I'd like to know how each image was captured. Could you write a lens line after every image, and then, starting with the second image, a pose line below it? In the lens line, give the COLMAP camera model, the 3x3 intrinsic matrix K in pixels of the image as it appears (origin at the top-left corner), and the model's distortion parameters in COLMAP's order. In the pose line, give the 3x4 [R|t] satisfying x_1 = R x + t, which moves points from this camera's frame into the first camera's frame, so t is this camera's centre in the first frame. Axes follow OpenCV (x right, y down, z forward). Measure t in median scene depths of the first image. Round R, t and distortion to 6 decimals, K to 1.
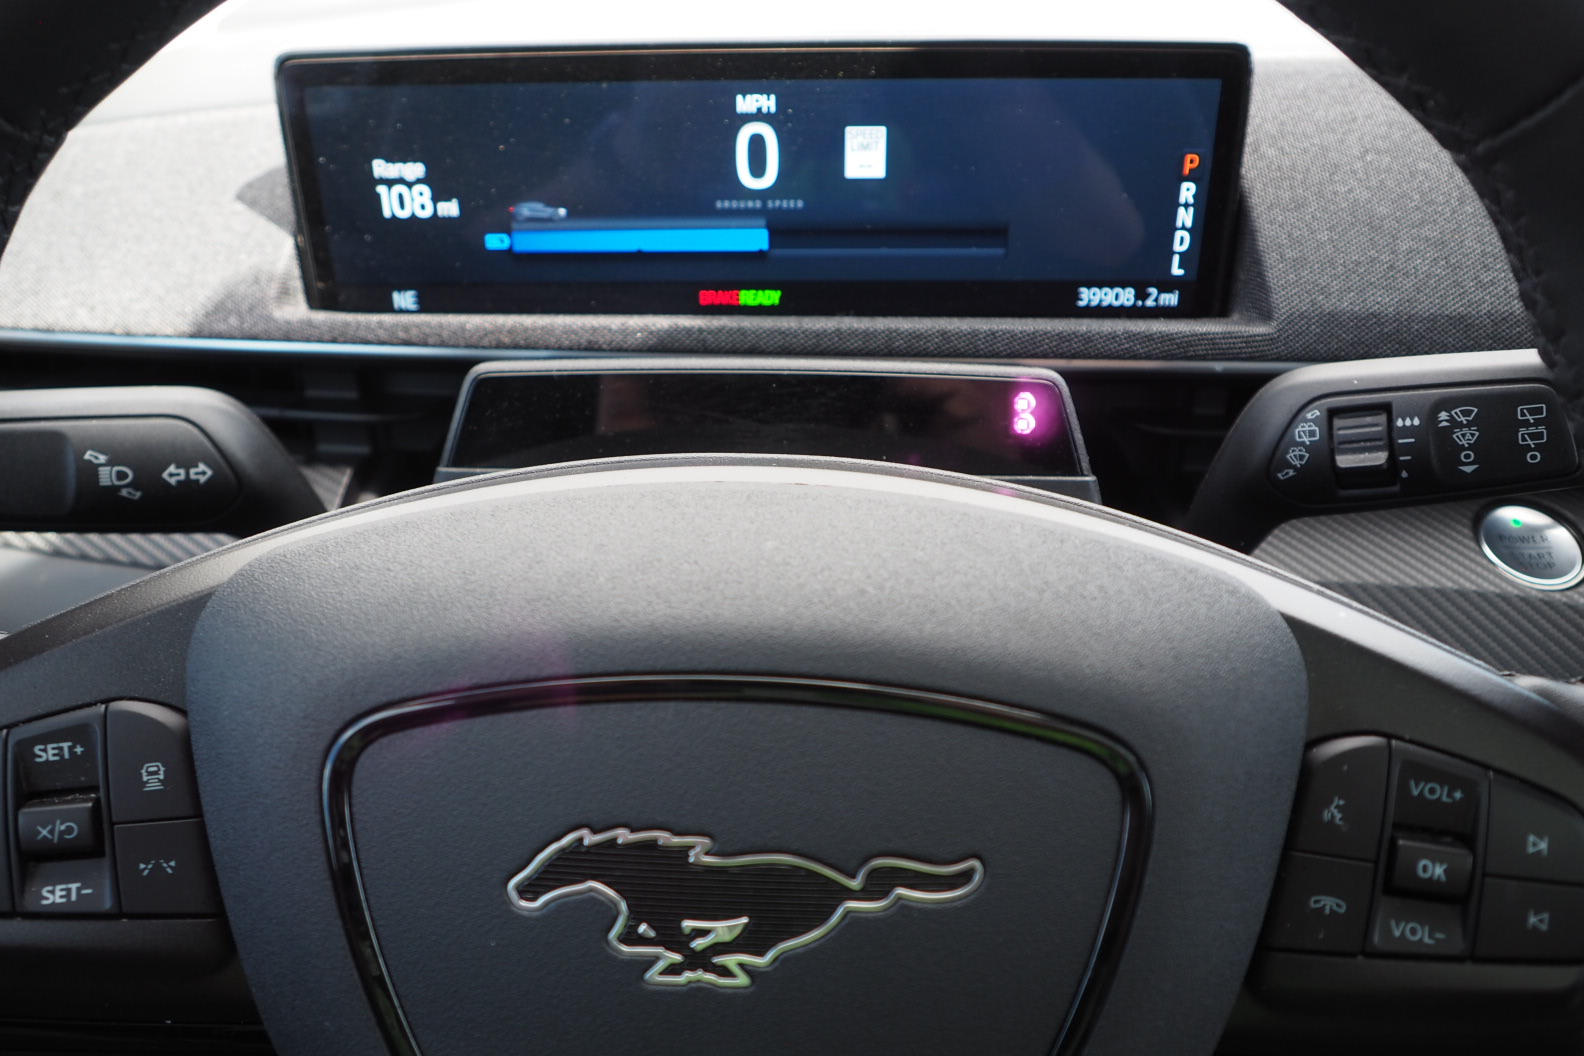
lens RADIAL K [[1144.5, 0, 787.3], [0, 1144.5, 512.4], [0, 0, 1]] dist [-0.043053, 0.000796]
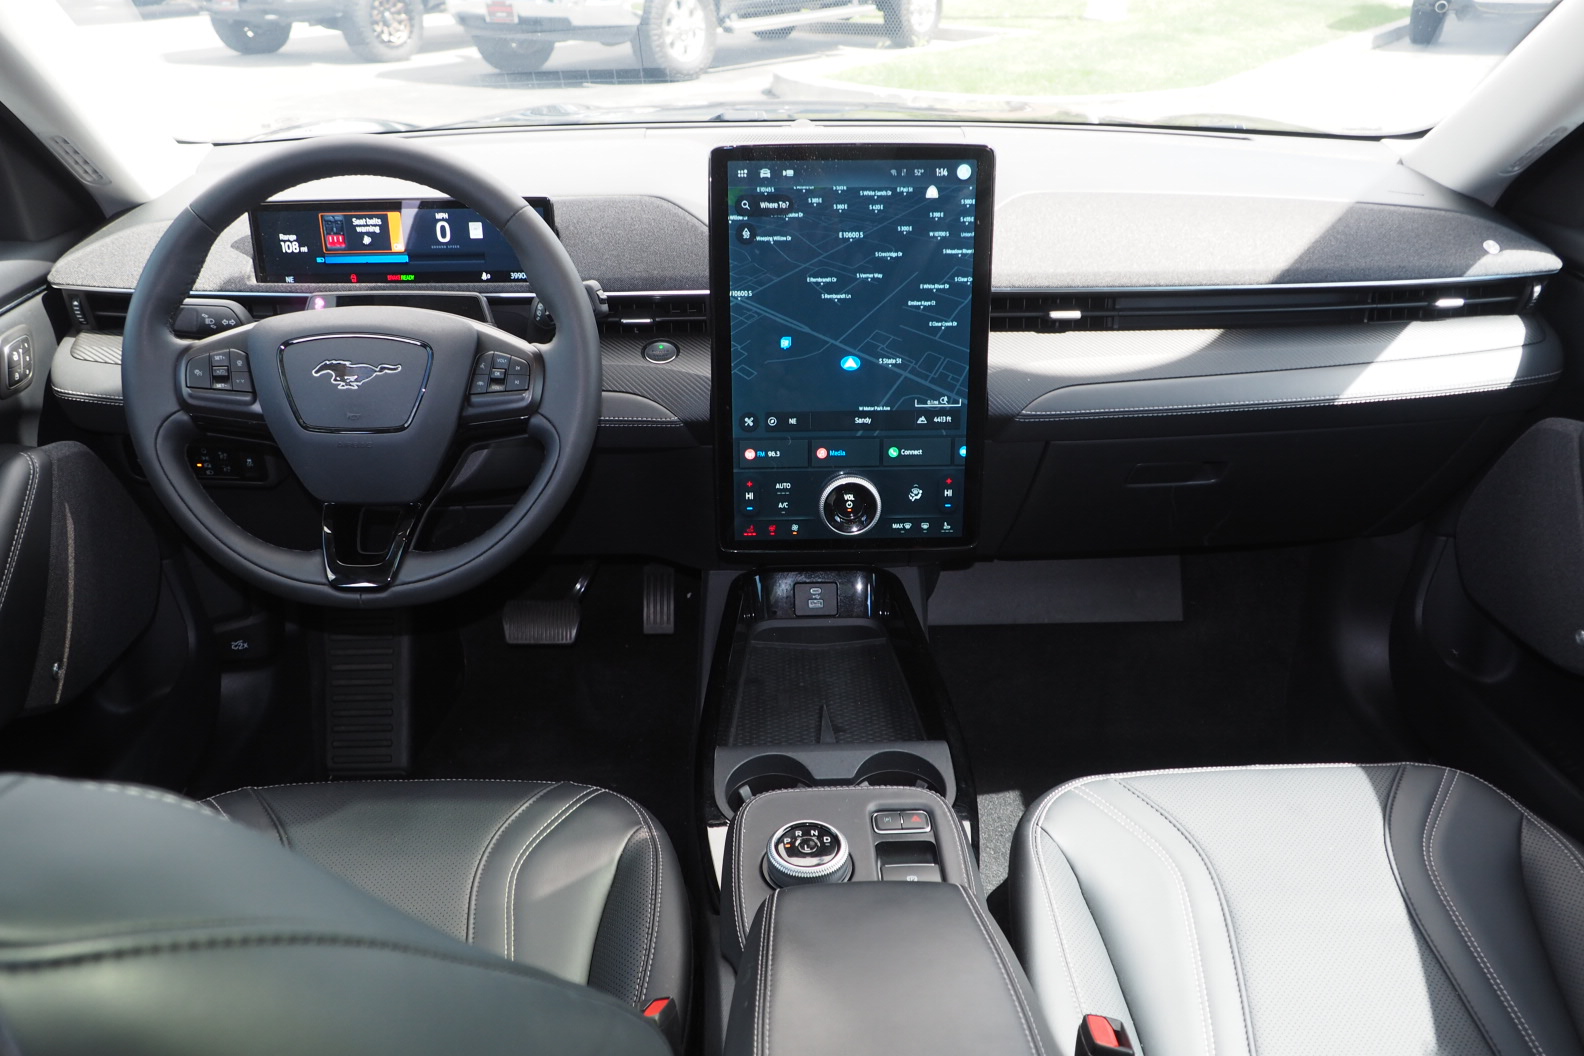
lens RADIAL K [[1395.7, 0, 811.6], [0, 1395.7, 560.2], [0, 0, 1]] dist [-0.008562, 0.003703]
pose [[0.998782, -0.019142, 0.045475, 1.048139], [0.021256, 0.998694, -0.046469, 0.919683], [-0.044526, 0.047379, 0.997884, -3.295607]]
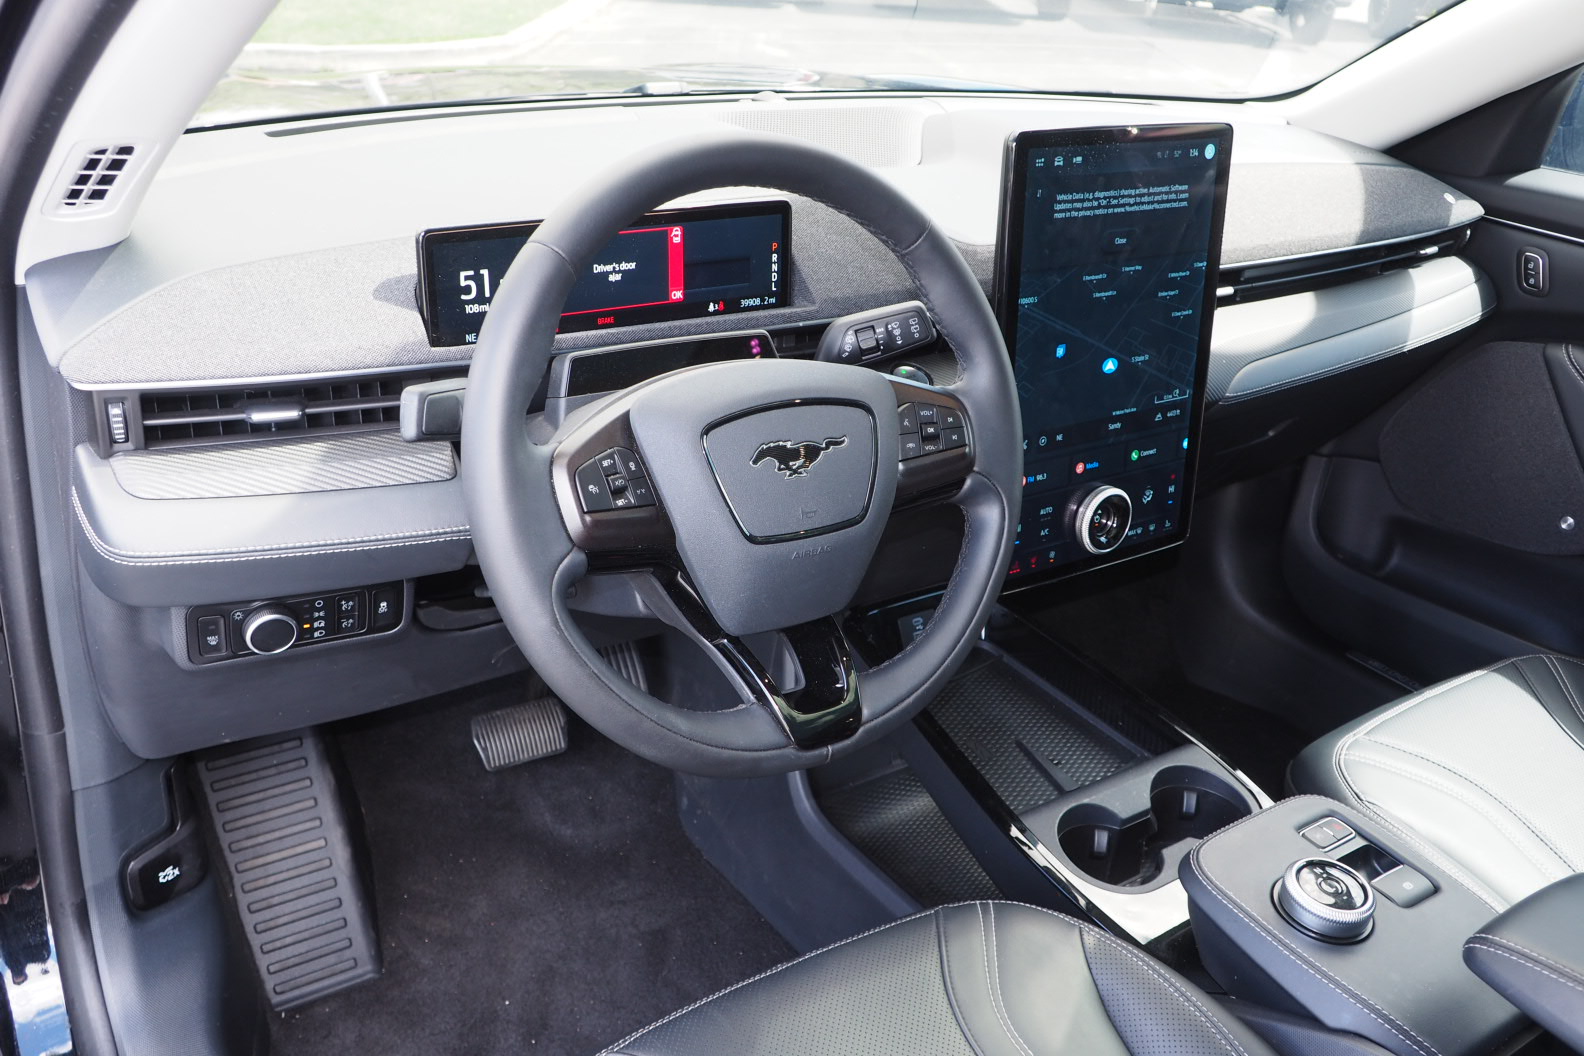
lens RADIAL K [[1395.7, 0, 802.8], [0, 1395.7, 526.0], [0, 0, 1]] dist [-0.008562, 0.003703]
pose [[0.813686, -0.189213, 0.549649, -1.598649], [0.211312, 0.977135, 0.023550, 0.271342], [-0.541537, 0.096985, 0.835064, -1.767735]]
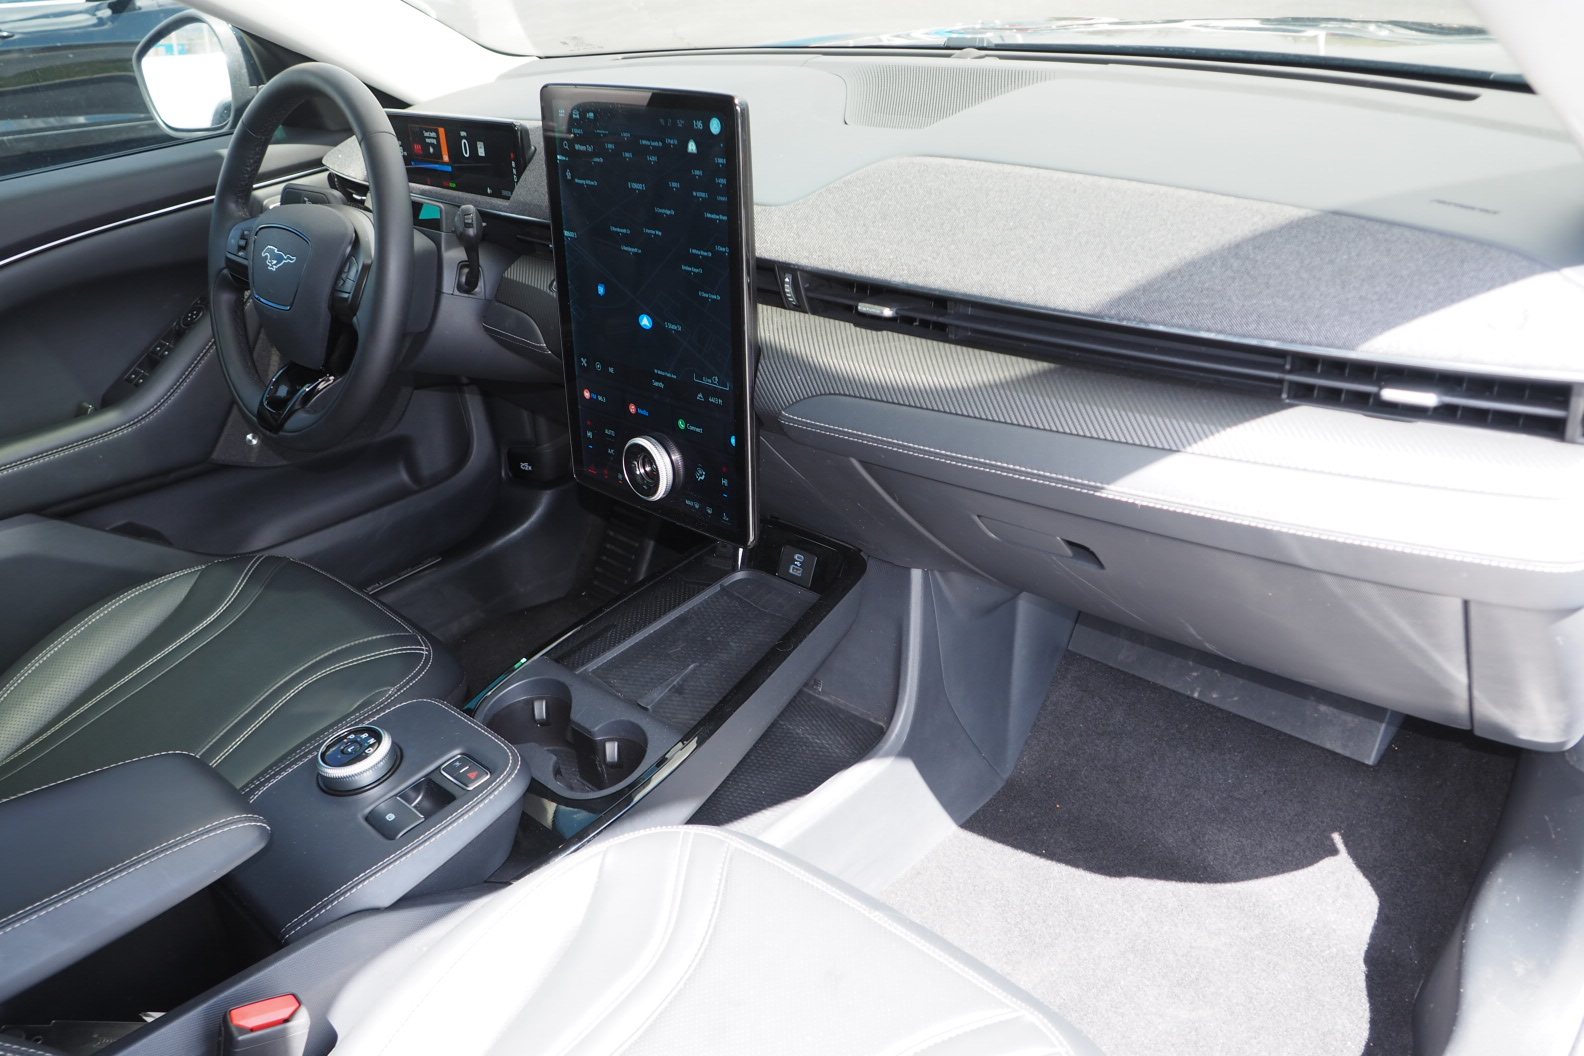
lens RADIAL K [[1299.0, 0, 782.3], [0, 1299.0, 526.4], [0, 0, 1]] dist [-0.007966, -0.000323]
pose [[0.717346, 0.259098, -0.646748, 4.321617], [-0.244422, 0.962869, 0.114639, 0.147706], [0.652437, 0.075844, 0.754039, -1.566825]]
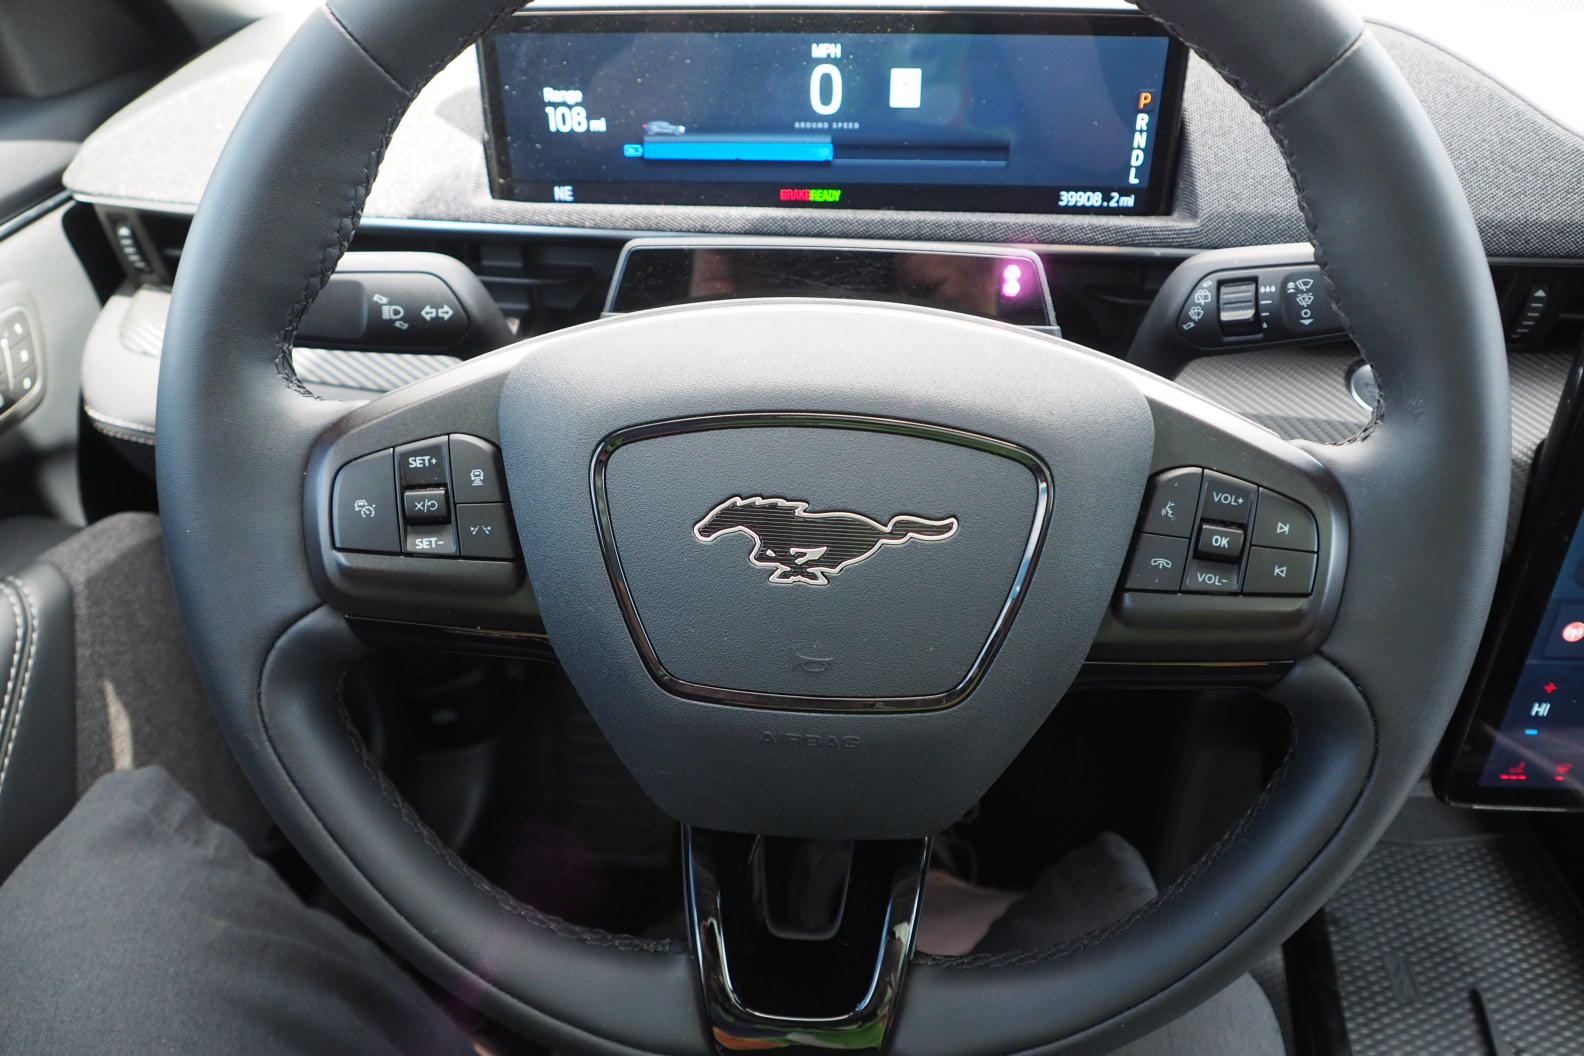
lens RADIAL K [[1144.5, 0, 792.8], [0, 1144.5, 537.1], [0, 0, 1]] dist [-0.043053, 0.000796]
pose [[0.999531, 0.021108, -0.022205, -0.028138], [-0.018567, 0.993868, 0.108999, 0.082379], [0.024369, -0.108536, 0.993794, -0.468727]]
